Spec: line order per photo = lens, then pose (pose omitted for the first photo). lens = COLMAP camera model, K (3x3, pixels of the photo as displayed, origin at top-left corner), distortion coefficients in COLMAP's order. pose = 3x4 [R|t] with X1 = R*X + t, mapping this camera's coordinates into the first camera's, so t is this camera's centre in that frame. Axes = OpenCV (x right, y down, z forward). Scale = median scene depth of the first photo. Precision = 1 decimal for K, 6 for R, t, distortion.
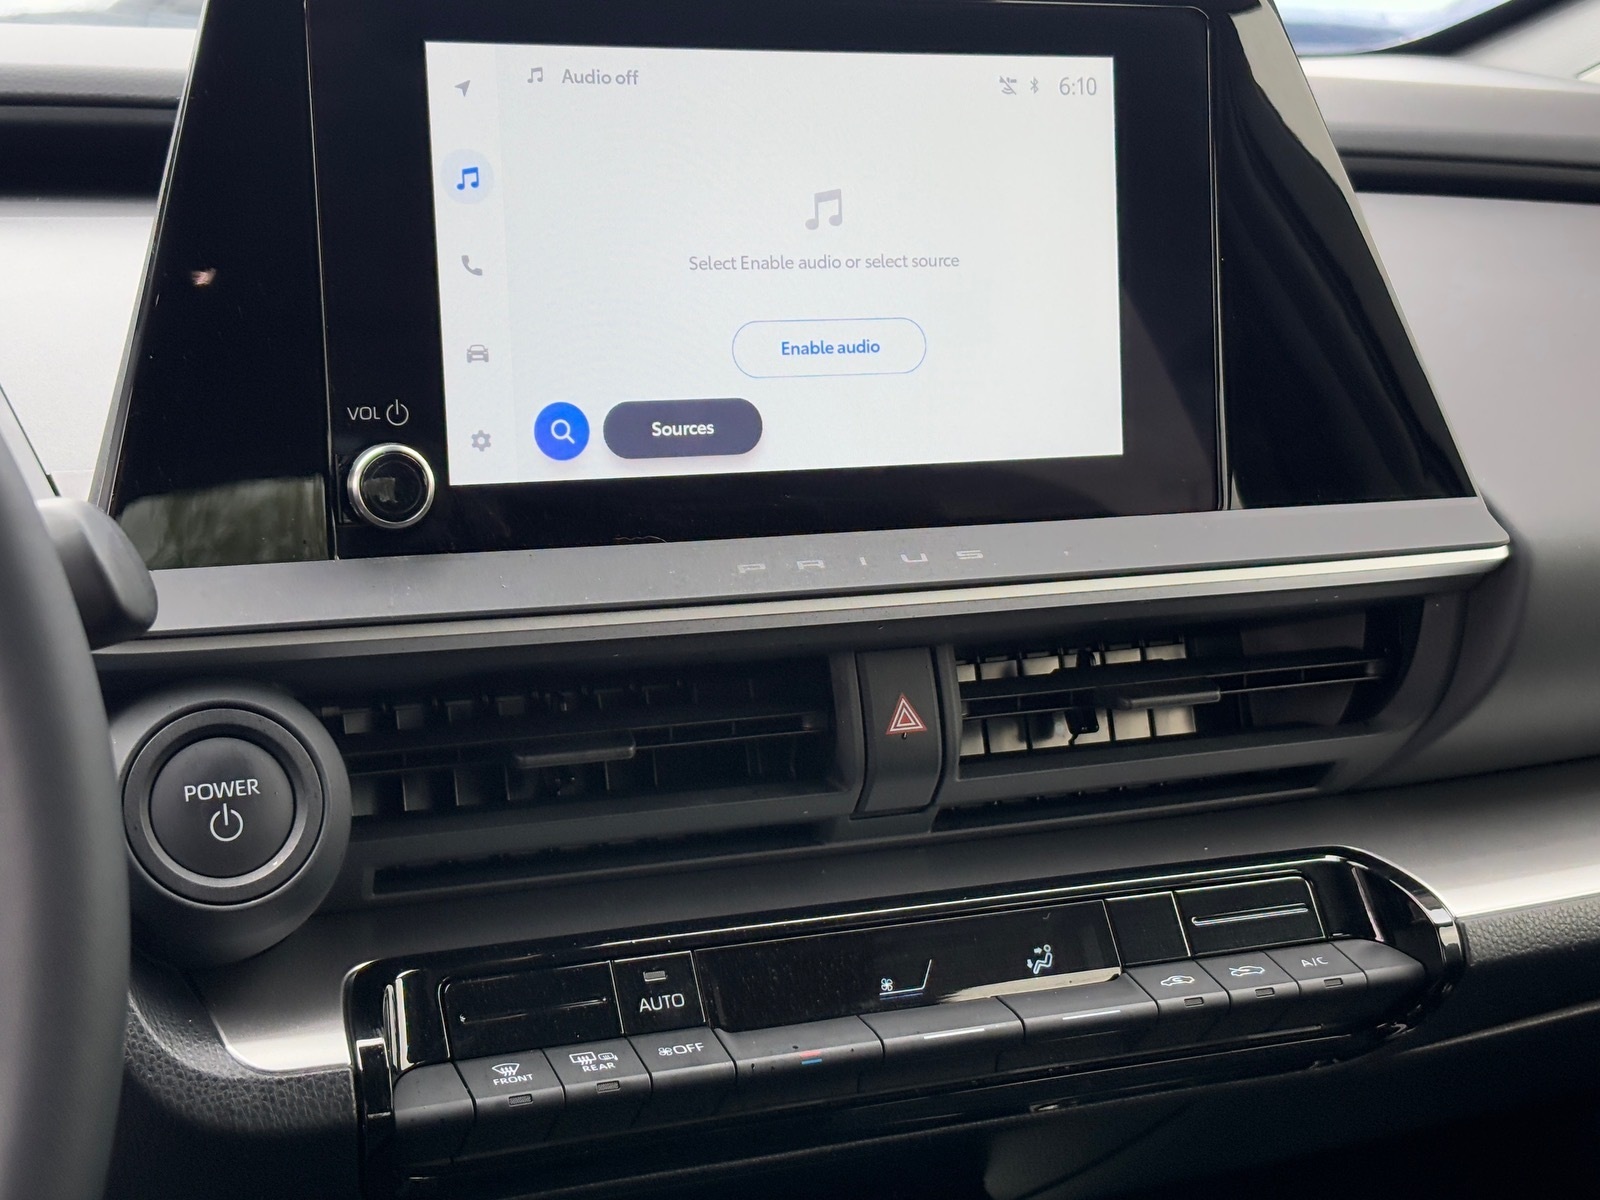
lens RADIAL K [[2561.5, 0, 817.9], [0, 2561.5, 594.0], [0, 0, 1]] dist [0.155511, 0.000000]
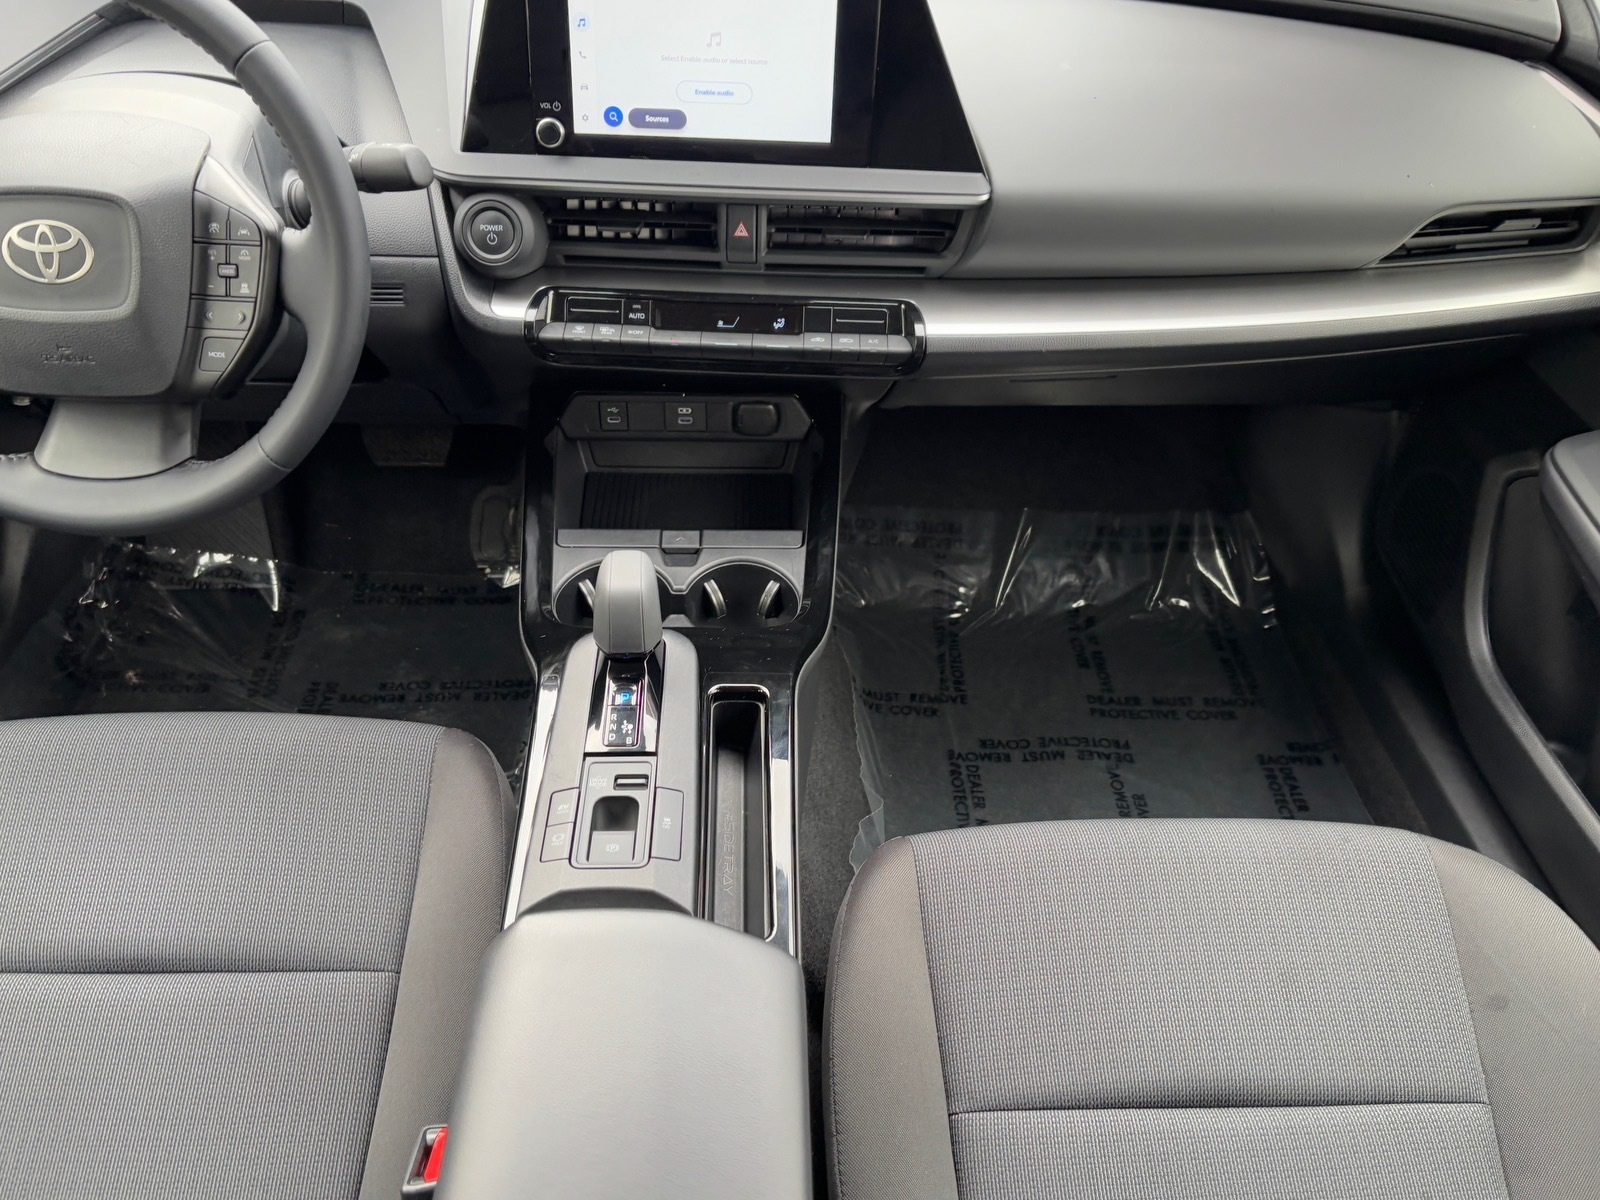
lens RADIAL K [[1297.9, 0, 787.3], [0, 1297.9, 609.6], [0, 0, 1]] dist [0.042857, -0.047169]
pose [[0.907501, 0.261662, -0.328596, 0.702783], [-0.094204, 0.889132, 0.447850, -0.243695], [0.409350, -0.375469, 0.831538, -0.364325]]
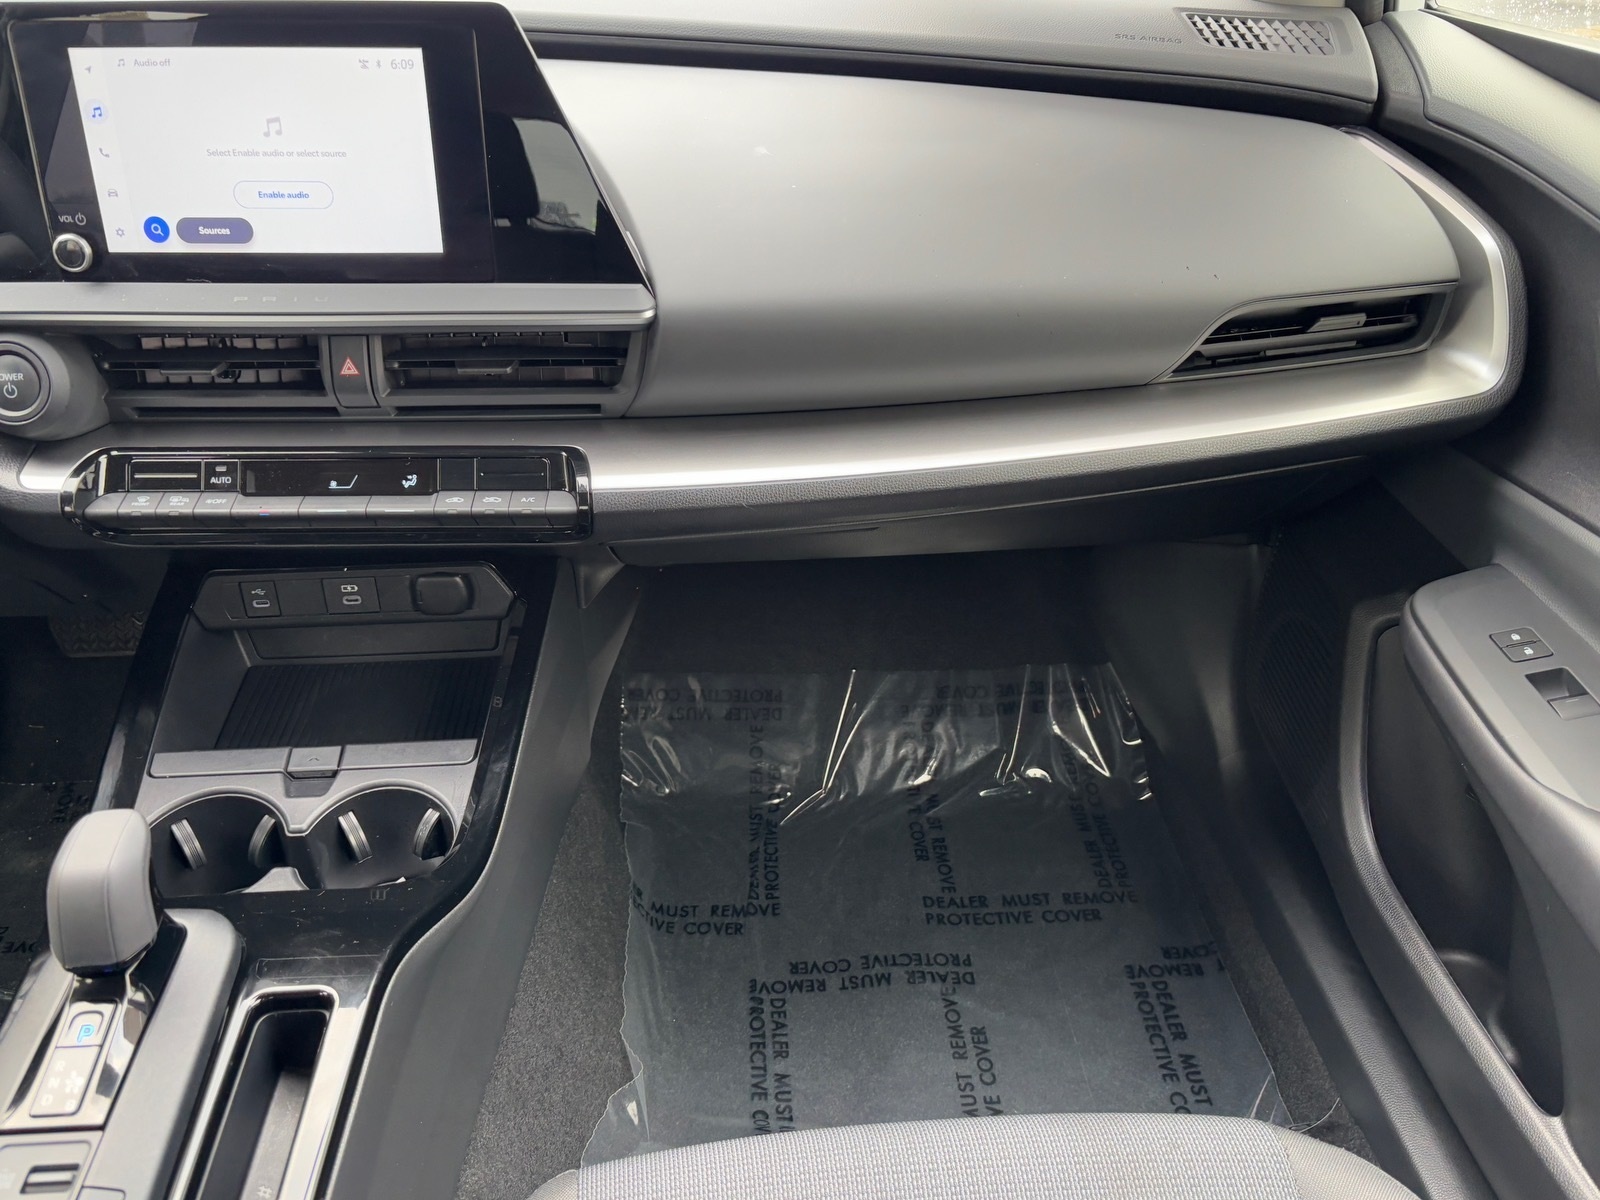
lens RADIAL K [[1297.9, 0, 788.6], [0, 1297.9, 607.4], [0, 0, 1]] dist [0.042857, -0.047169]
pose [[0.922014, 0.188945, -0.337919, 0.848020], [-0.059449, 0.931568, 0.358674, -0.195942], [0.382564, -0.310614, 0.870151, 0.101375]]
